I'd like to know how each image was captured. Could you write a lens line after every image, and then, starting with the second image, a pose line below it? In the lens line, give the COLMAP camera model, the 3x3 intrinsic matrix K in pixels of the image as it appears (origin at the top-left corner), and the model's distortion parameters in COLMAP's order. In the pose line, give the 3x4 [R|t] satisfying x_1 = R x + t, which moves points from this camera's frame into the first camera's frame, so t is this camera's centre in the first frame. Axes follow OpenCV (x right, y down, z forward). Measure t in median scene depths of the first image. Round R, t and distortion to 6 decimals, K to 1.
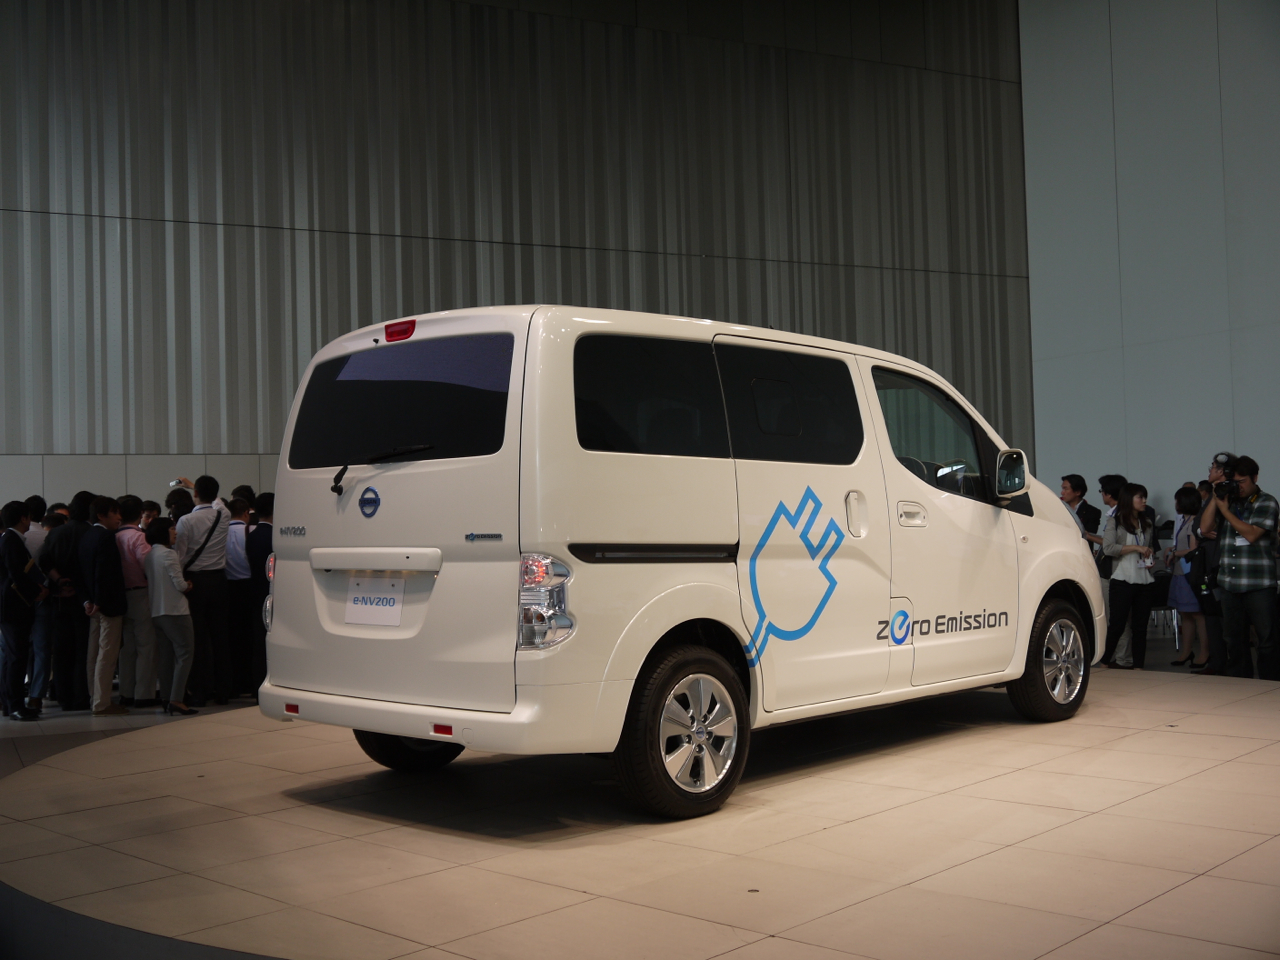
lens RADIAL K [[1463.7, 0, 639.6], [0, 1463.7, 481.3], [0, 0, 1]] dist [0.000210, 0.000000]
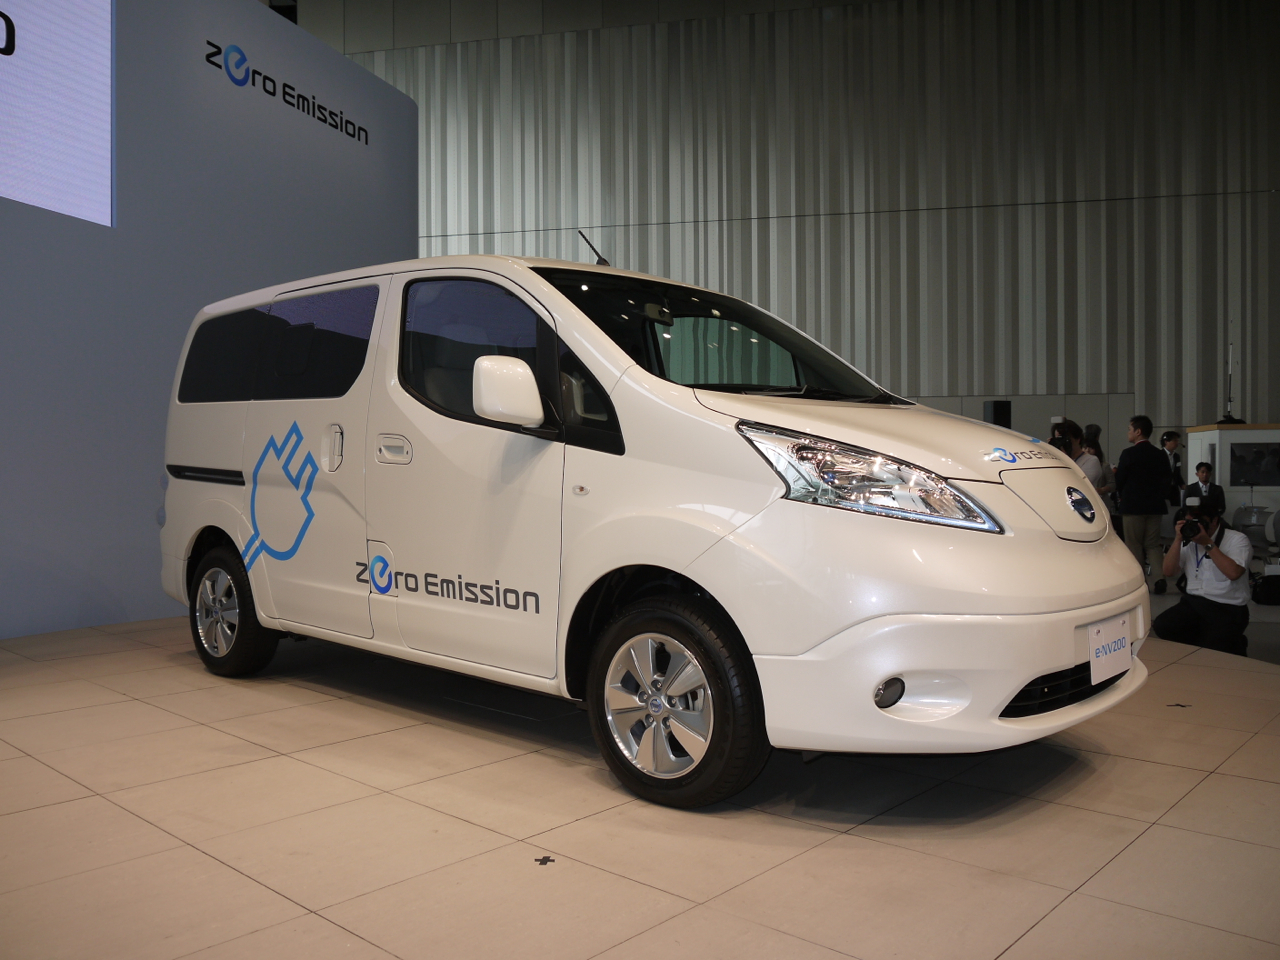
lens RADIAL K [[1073.8, 0, 640.1], [0, 1073.8, 474.9], [0, 0, 1]] dist [-0.016726, -0.007273]
pose [[-0.023567, 0.048280, -0.998556, 0.814329], [0.036831, 0.998197, 0.047393, 0.013434], [0.999044, -0.035661, -0.025302, 1.159791]]
